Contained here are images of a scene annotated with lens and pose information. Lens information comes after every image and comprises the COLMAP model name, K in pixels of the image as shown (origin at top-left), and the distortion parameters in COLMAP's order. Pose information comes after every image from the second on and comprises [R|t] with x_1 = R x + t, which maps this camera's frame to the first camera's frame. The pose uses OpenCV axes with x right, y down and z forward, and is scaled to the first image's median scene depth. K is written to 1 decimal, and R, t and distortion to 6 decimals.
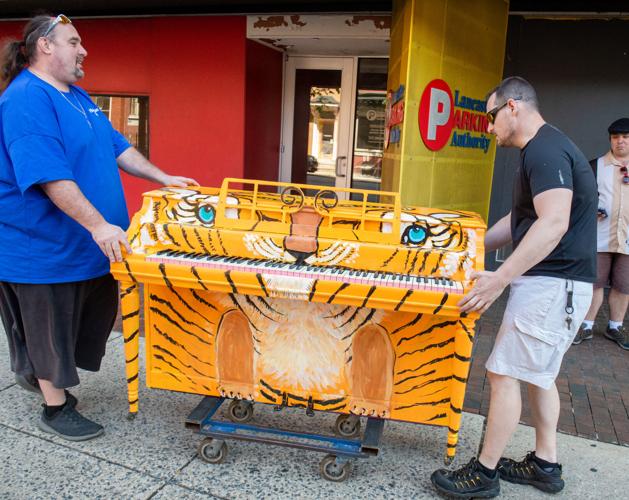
lens RADIAL K [[573.3, 0, 366.7], [0, 573.3, 260.1], [0, 0, 1]] dist [-0.017608, 0.007492]
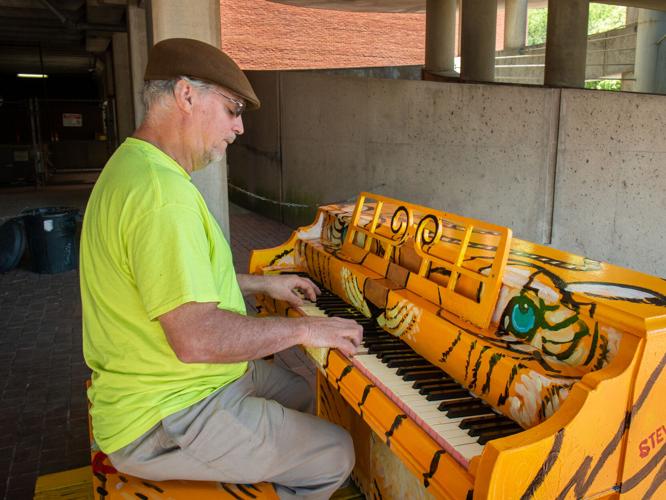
lens RADIAL K [[586.7, 0, 337.7], [0, 586.7, 249.4], [0, 0, 1]] dist [-0.055985, -0.015369]
pose [[0.474920, 0.110900, -0.873013, 0.413466], [-0.191277, 0.981320, 0.020603, -0.077572], [0.858990, 0.157202, 0.487261, 0.600760]]
